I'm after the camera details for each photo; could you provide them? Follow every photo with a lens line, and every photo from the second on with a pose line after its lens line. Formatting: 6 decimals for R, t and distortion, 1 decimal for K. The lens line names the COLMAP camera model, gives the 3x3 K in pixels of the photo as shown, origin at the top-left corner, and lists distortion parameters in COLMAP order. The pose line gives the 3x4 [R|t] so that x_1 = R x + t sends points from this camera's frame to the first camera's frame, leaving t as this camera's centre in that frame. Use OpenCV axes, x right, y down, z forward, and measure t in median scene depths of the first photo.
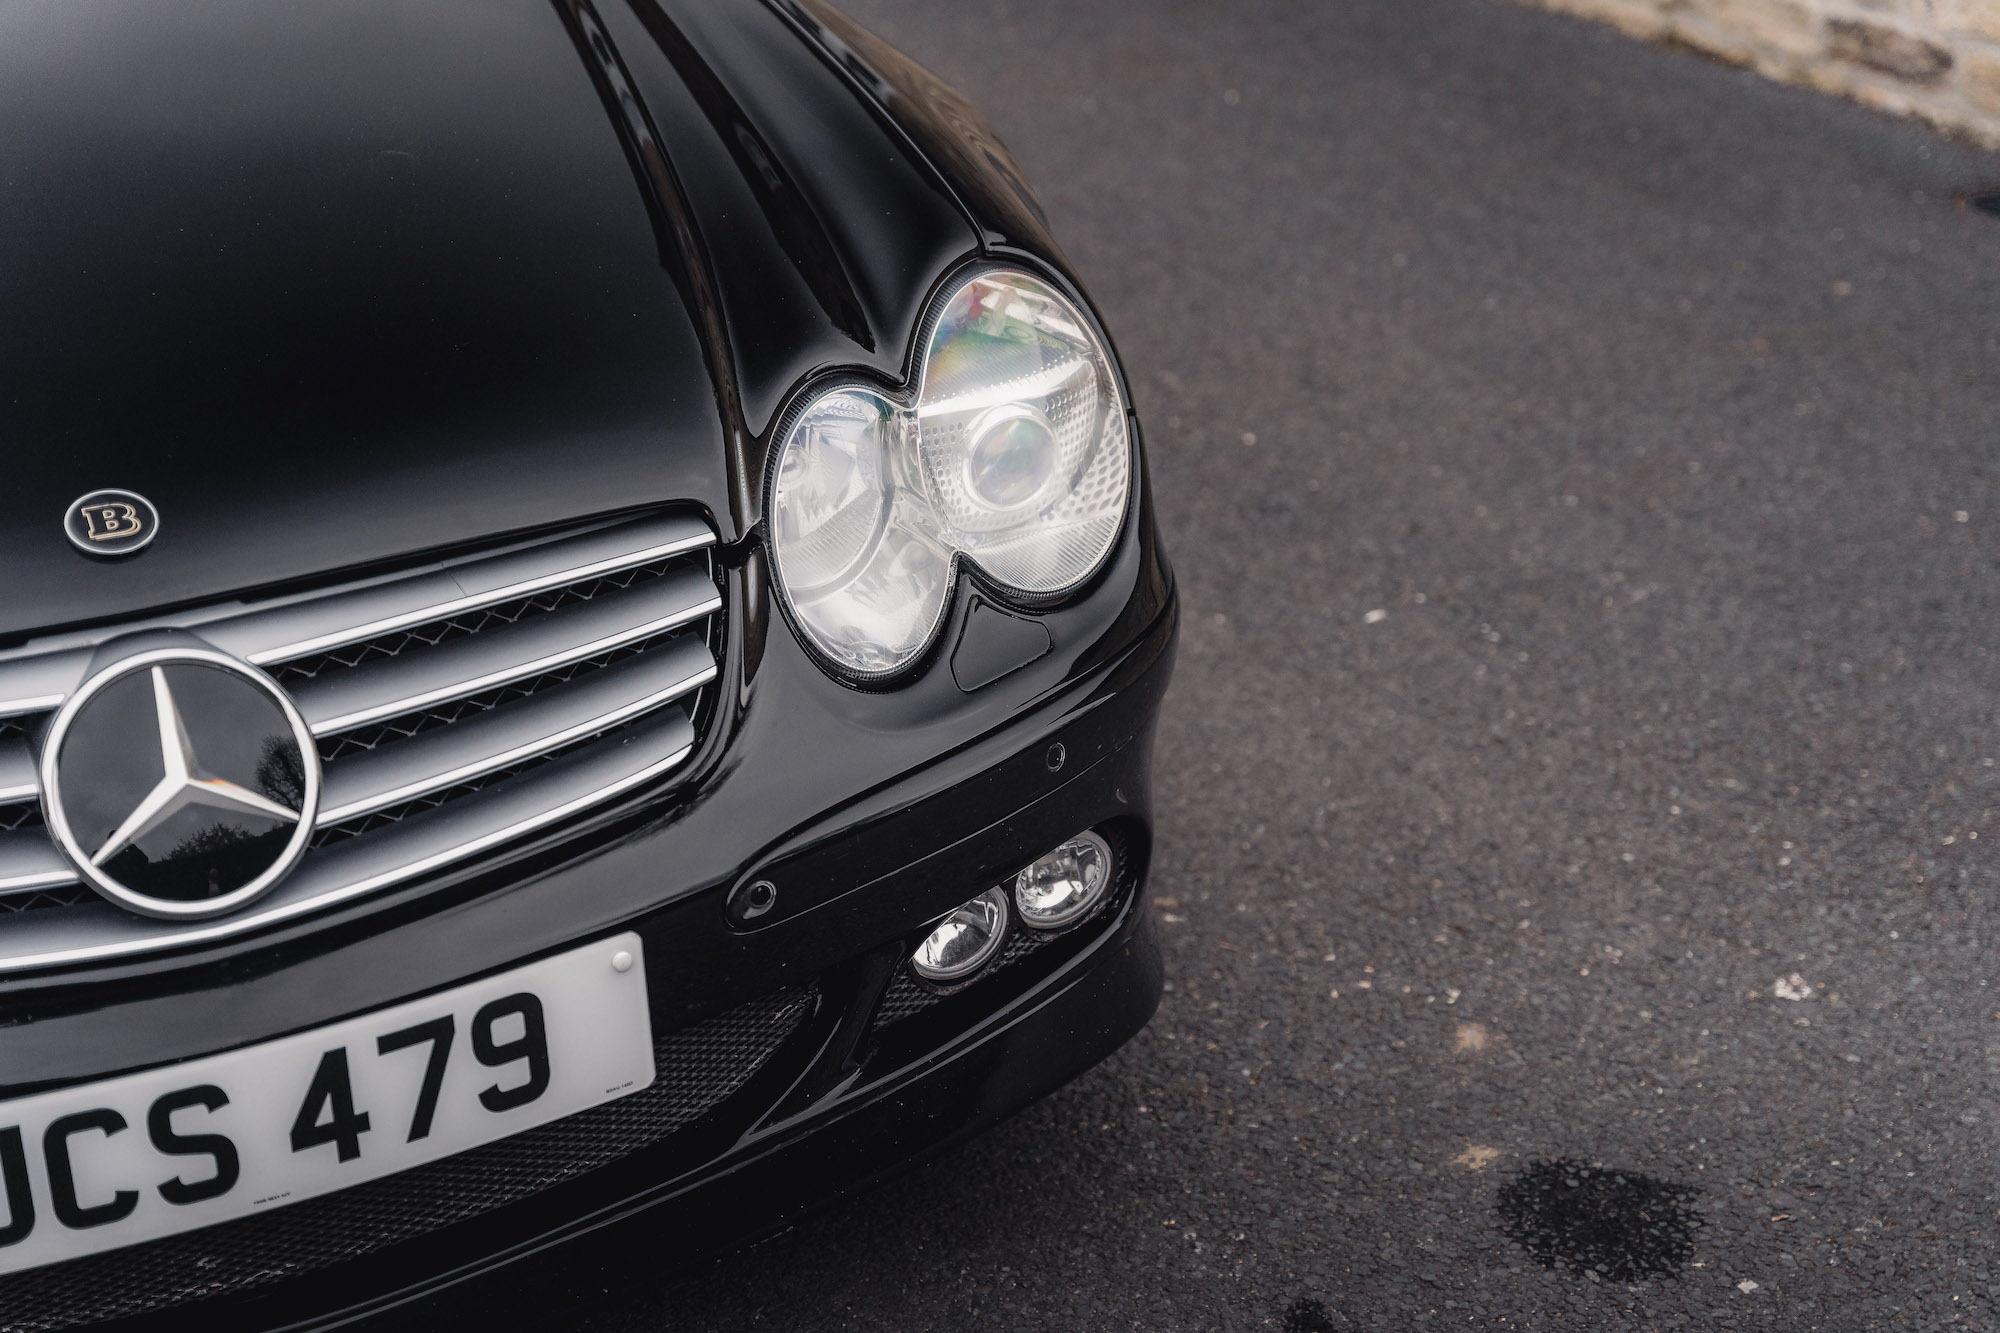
lens RADIAL K [[3483.3, 0, 1000.0], [0, 3483.3, 666.5], [0, 0, 1]] dist [-0.031717, 0.026507]
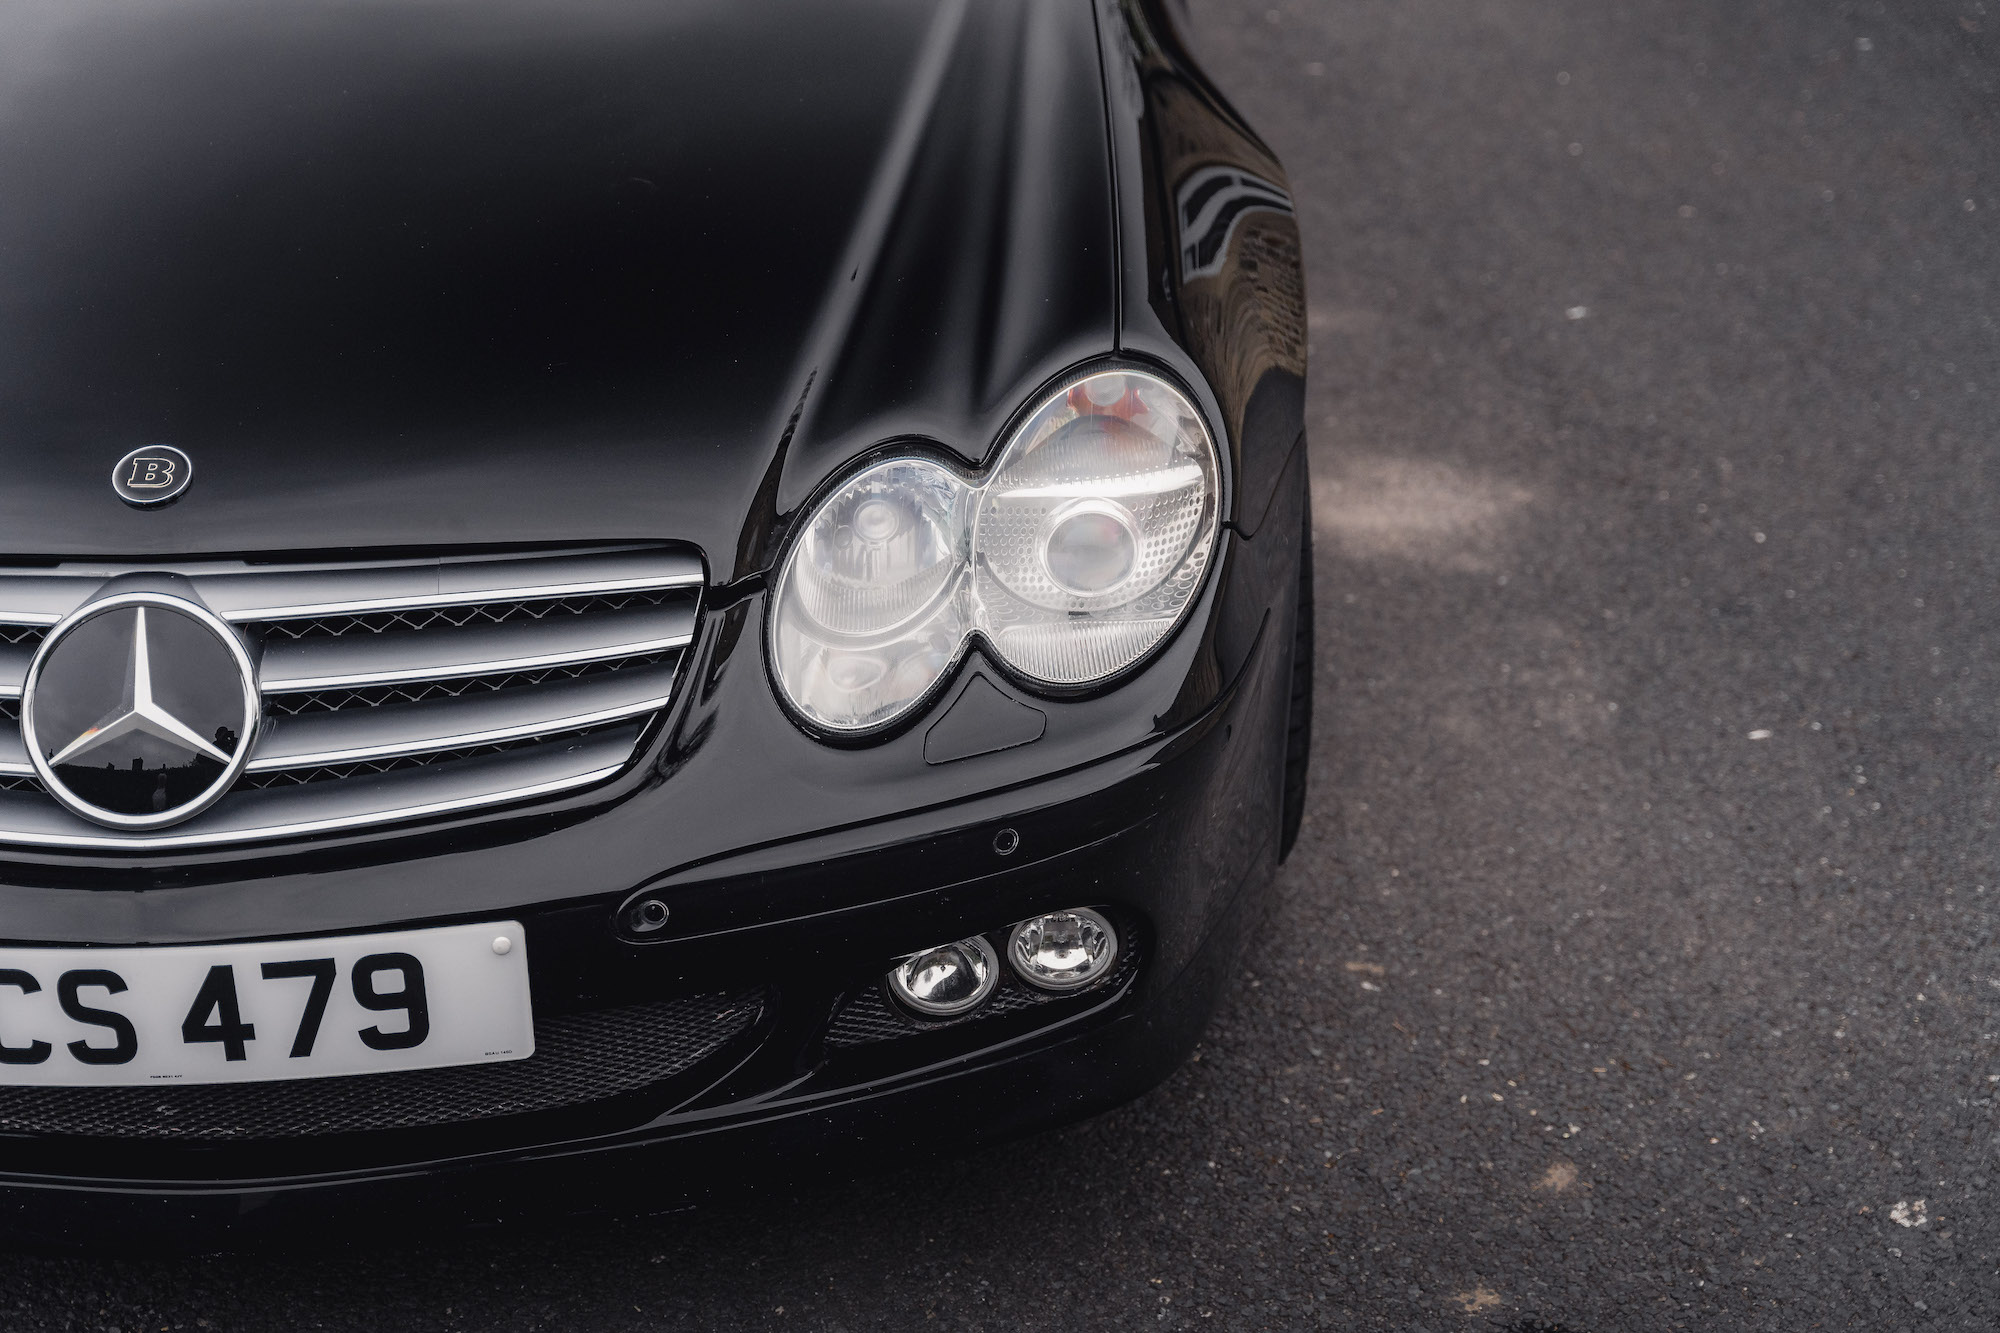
lens RADIAL K [[2806.7, 0, 1000.0], [0, 2806.7, 666.5], [0, 0, 1]] dist [-0.038954, 0.029968]
pose [[0.908409, 0.201342, -0.366409, 0.291490], [-0.183535, 0.979485, 0.083206, -0.089091], [0.375645, -0.008336, 0.926726, 0.201280]]
